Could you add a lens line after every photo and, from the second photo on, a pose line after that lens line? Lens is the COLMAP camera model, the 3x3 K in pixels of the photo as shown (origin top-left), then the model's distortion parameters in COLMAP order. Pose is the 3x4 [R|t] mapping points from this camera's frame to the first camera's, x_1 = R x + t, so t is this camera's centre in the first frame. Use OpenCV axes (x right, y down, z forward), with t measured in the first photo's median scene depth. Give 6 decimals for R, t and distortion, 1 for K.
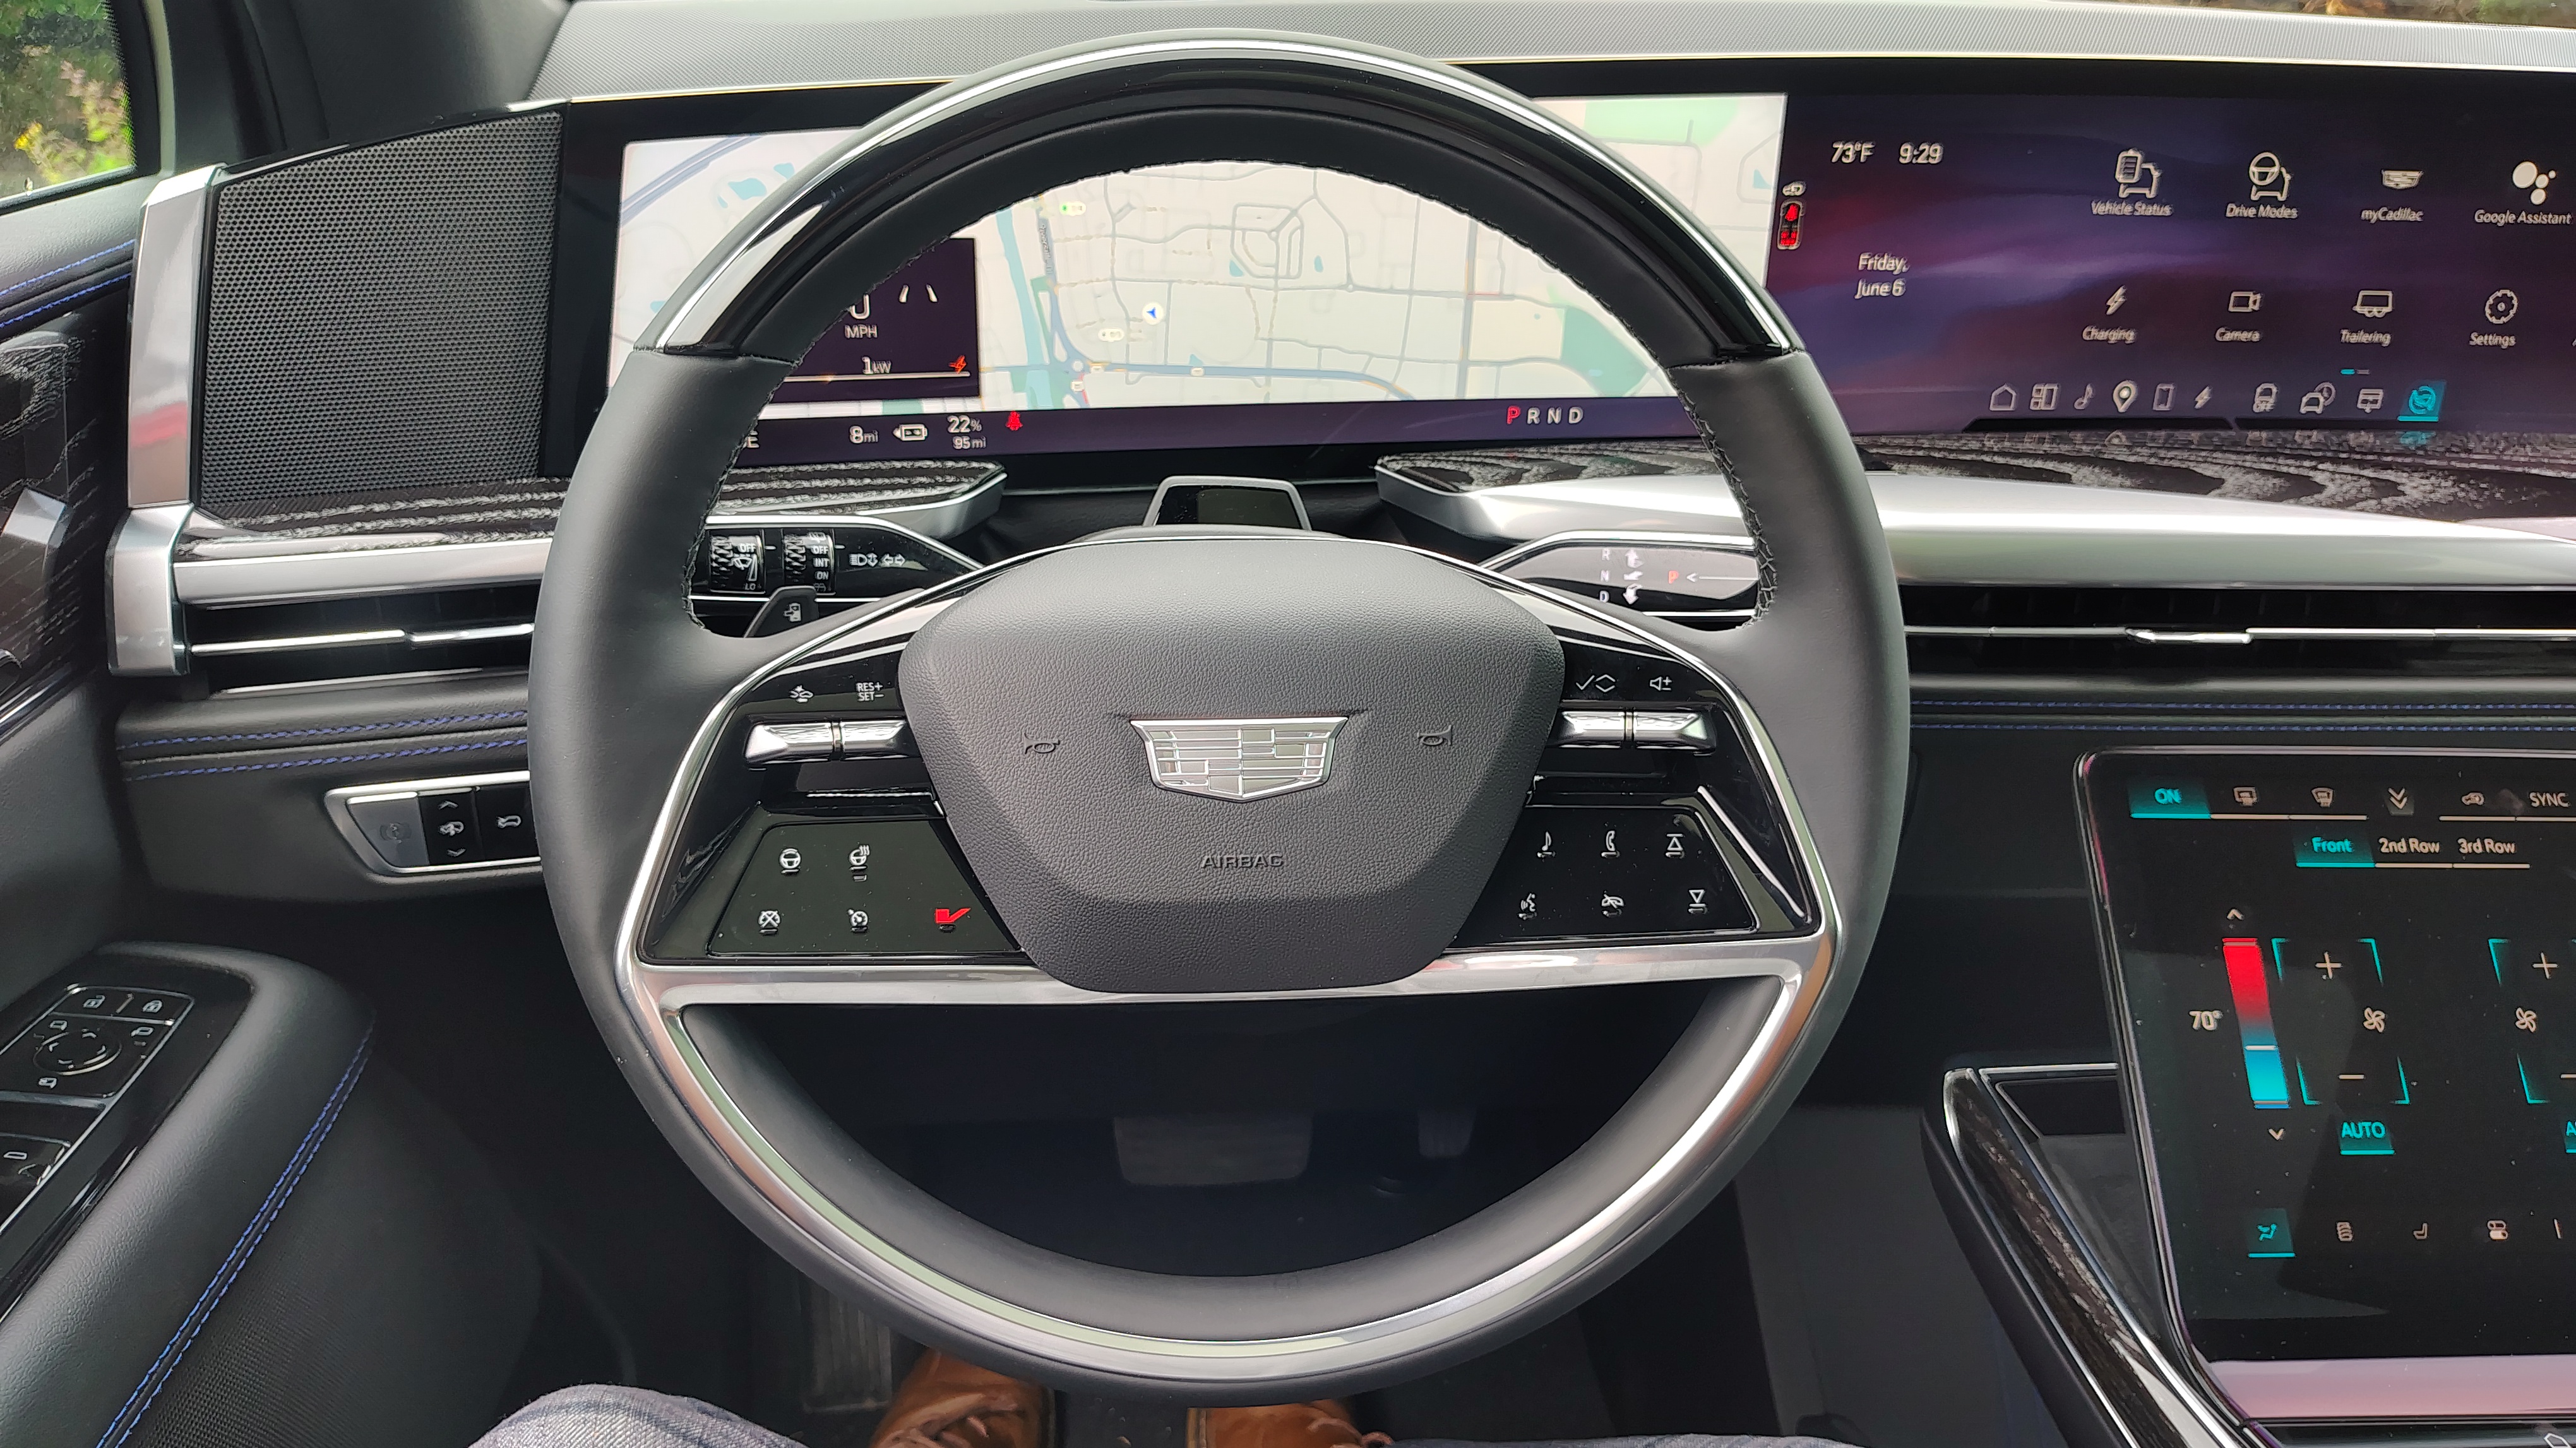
lens RADIAL K [[1984.7, 0, 1288.0], [0, 1984.7, 724.0], [0, 0, 1]] dist [0.067116, -0.119406]
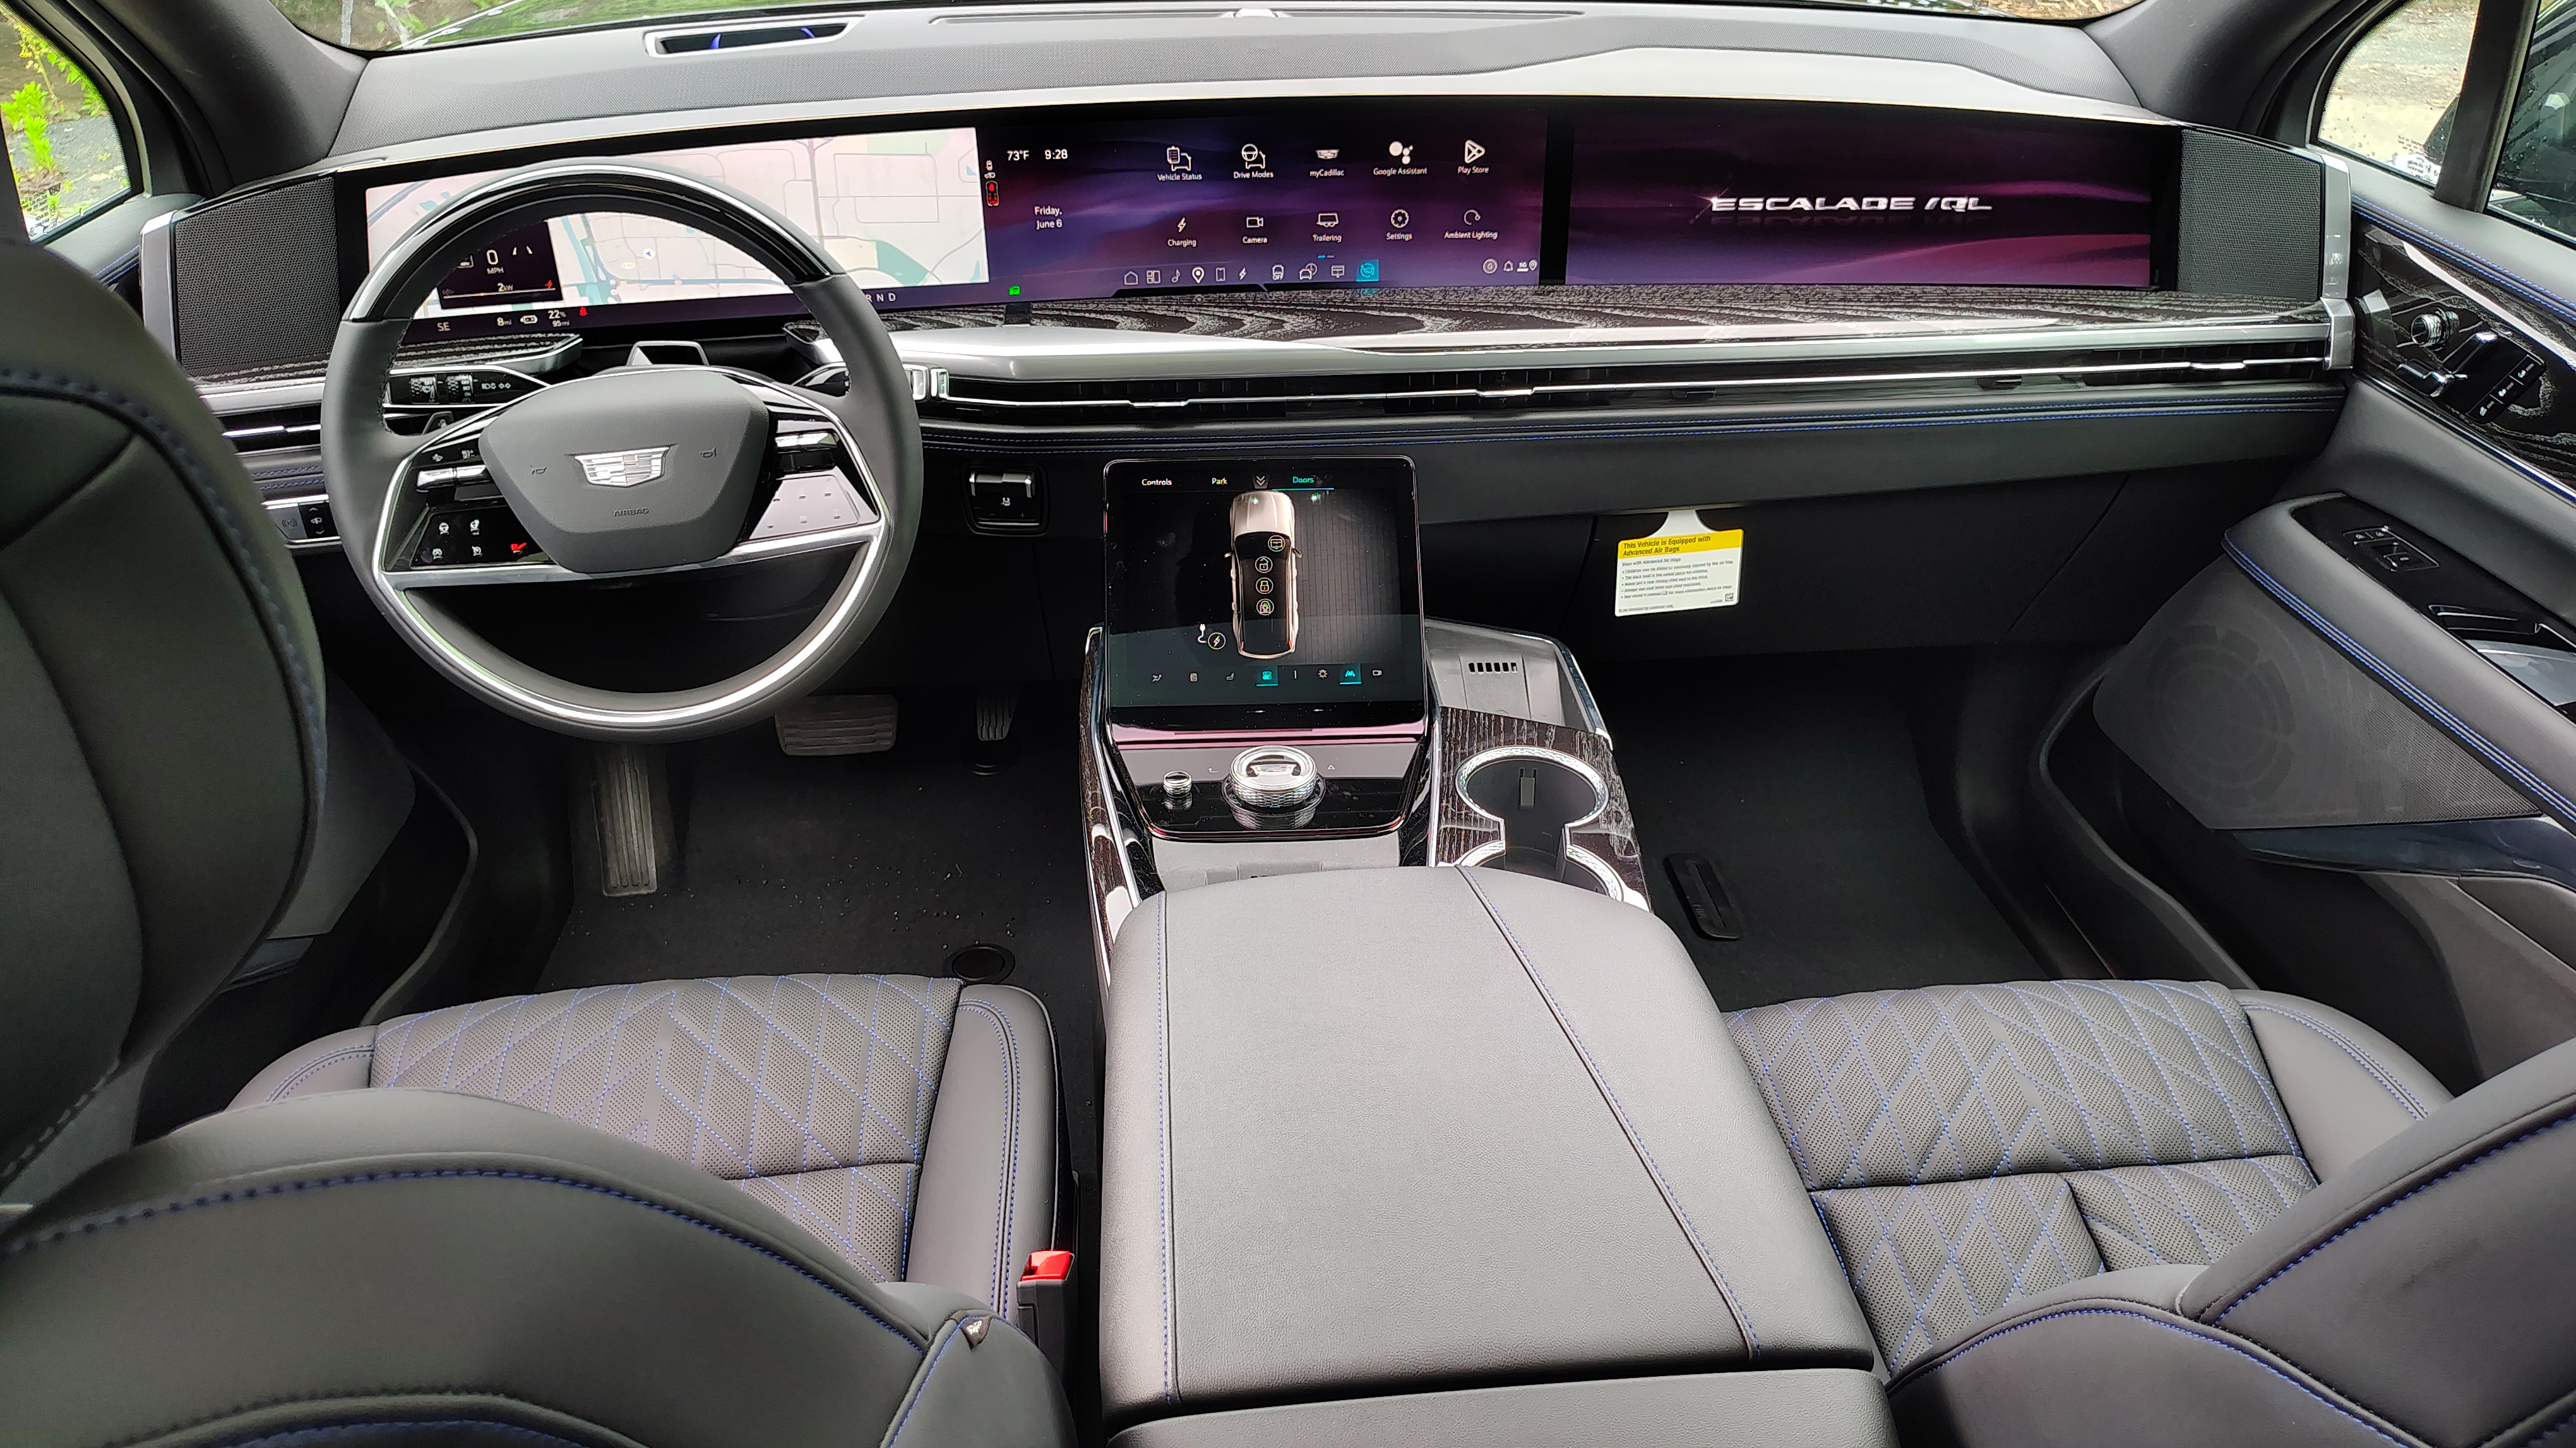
lens RADIAL K [[1894.0, 0, 1288.0], [0, 1894.0, 724.0], [0, 0, 1]] dist [0.073124, -0.128242]
pose [[0.999477, -0.031489, -0.007391, 0.590206], [0.032138, 0.992632, 0.116824, 0.059873], [0.003658, -0.117001, 0.993125, -0.984883]]
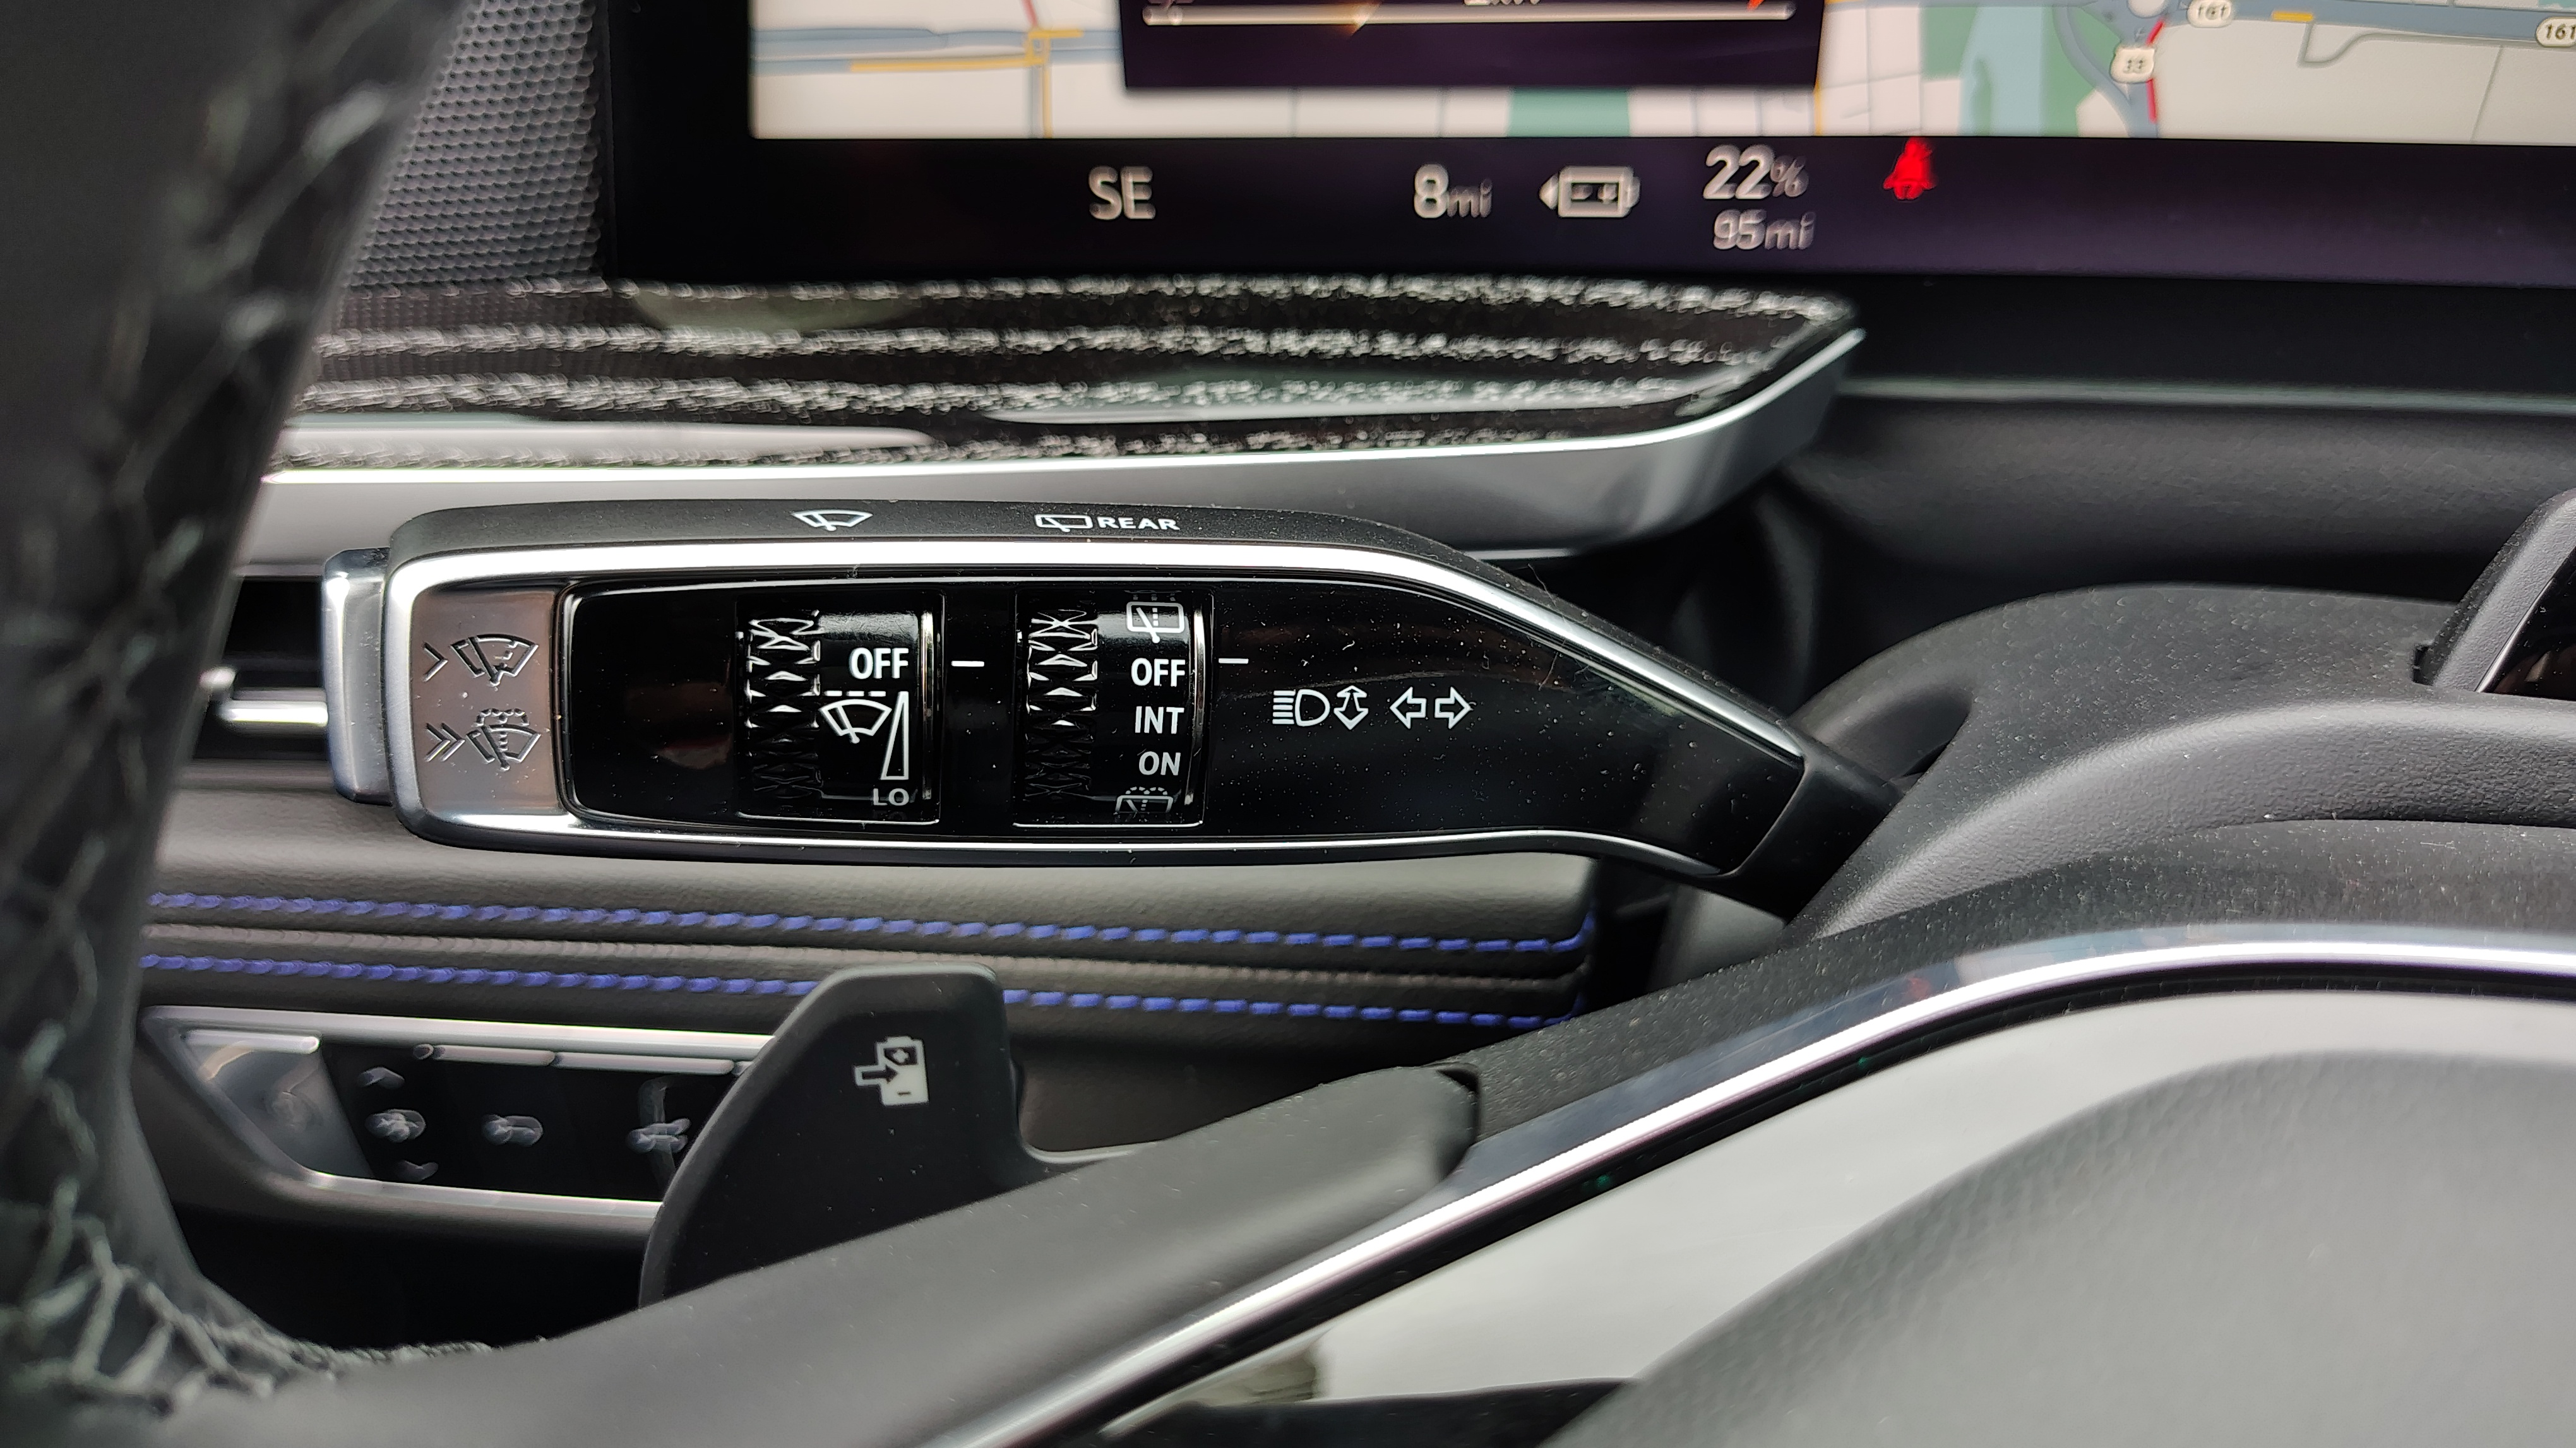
lens RADIAL K [[1984.7, 0, 1288.0], [0, 1984.7, 724.0], [0, 0, 1]] dist [0.067116, -0.119406]
pose [[0.931868, 0.144792, -0.332651, -0.114285], [-0.091882, 0.981205, 0.169692, -0.113151], [0.350969, -0.127566, 0.927657, 0.673022]]
